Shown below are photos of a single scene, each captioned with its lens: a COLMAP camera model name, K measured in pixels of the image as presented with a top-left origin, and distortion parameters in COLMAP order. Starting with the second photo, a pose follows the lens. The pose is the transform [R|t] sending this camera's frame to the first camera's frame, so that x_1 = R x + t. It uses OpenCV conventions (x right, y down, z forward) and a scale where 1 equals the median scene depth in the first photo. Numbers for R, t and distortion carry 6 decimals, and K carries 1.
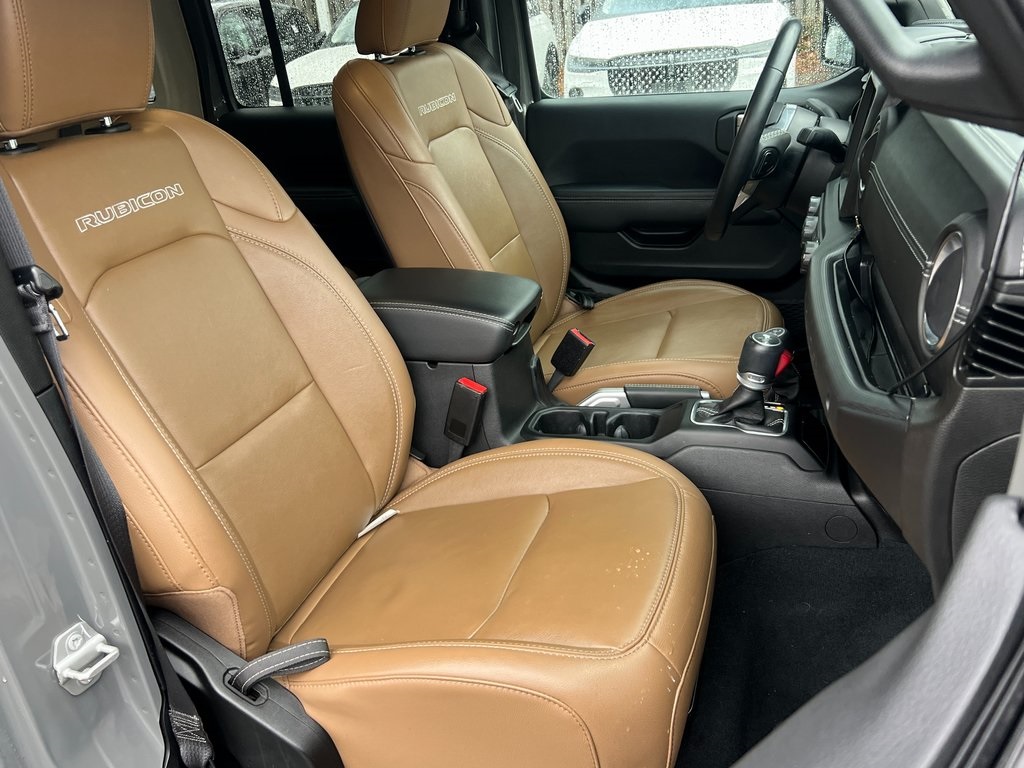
lens RADIAL K [[875.4, 0, 514.1], [0, 875.4, 400.2], [0, 0, 1]] dist [0.132958, -0.296103]
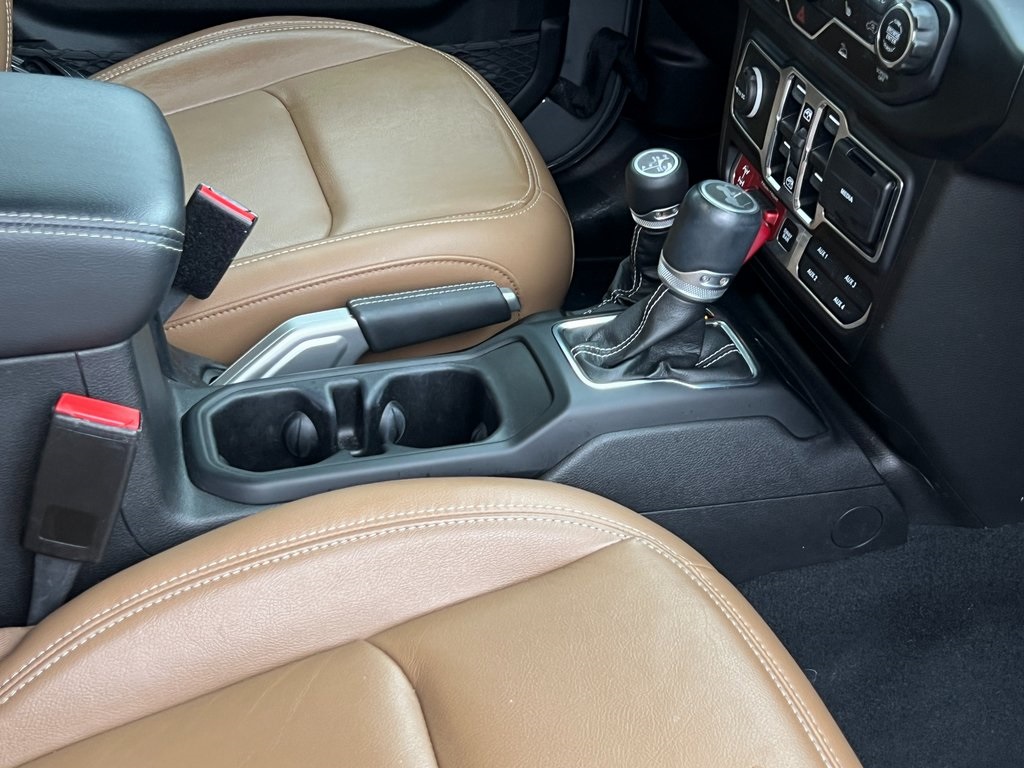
lens RADIAL K [[1328.9, 0, 512.0], [0, 1328.9, 384.0], [0, 0, 1]] dist [0.221376, -0.604523]
pose [[0.801608, -0.220513, 0.555696, -0.164100], [0.107008, 0.967402, 0.229525, -0.103903], [-0.588195, -0.124526, 0.799074, 0.327429]]
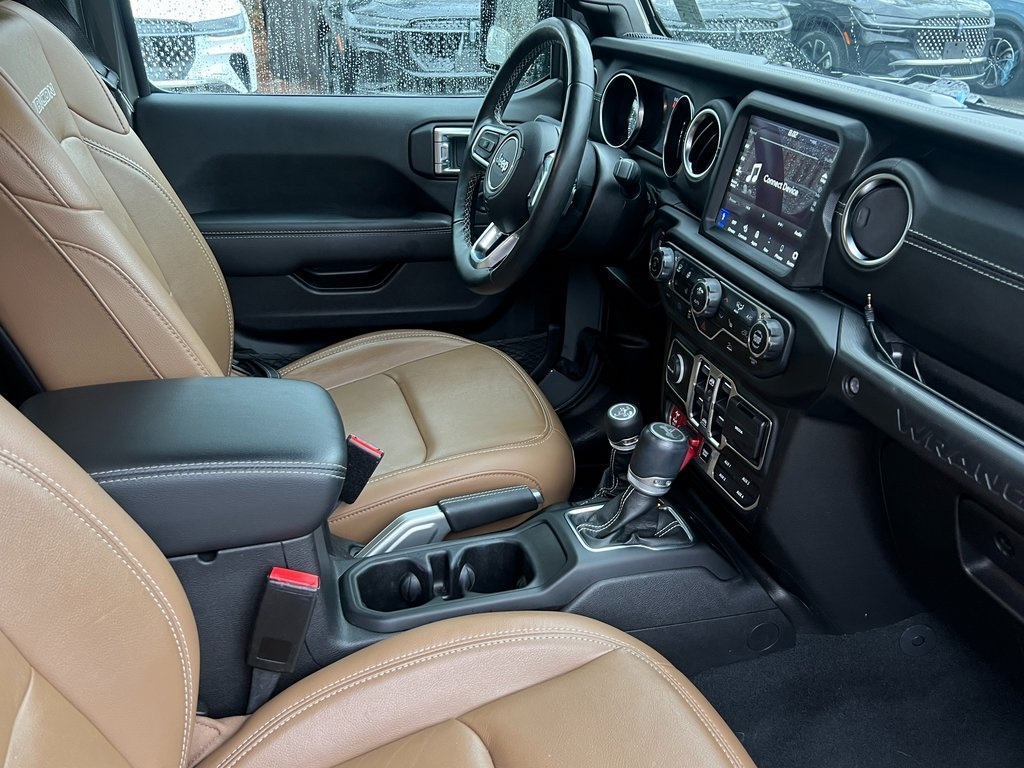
lens RADIAL K [[875.4, 0, 514.1], [0, 875.4, 400.2], [0, 0, 1]] dist [0.132958, -0.296103]
pose [[0.806864, -0.154993, 0.570042, -0.190497], [0.141807, 0.987570, 0.067797, -0.118369], [-0.573464, 0.026133, 0.818814, 0.295863]]
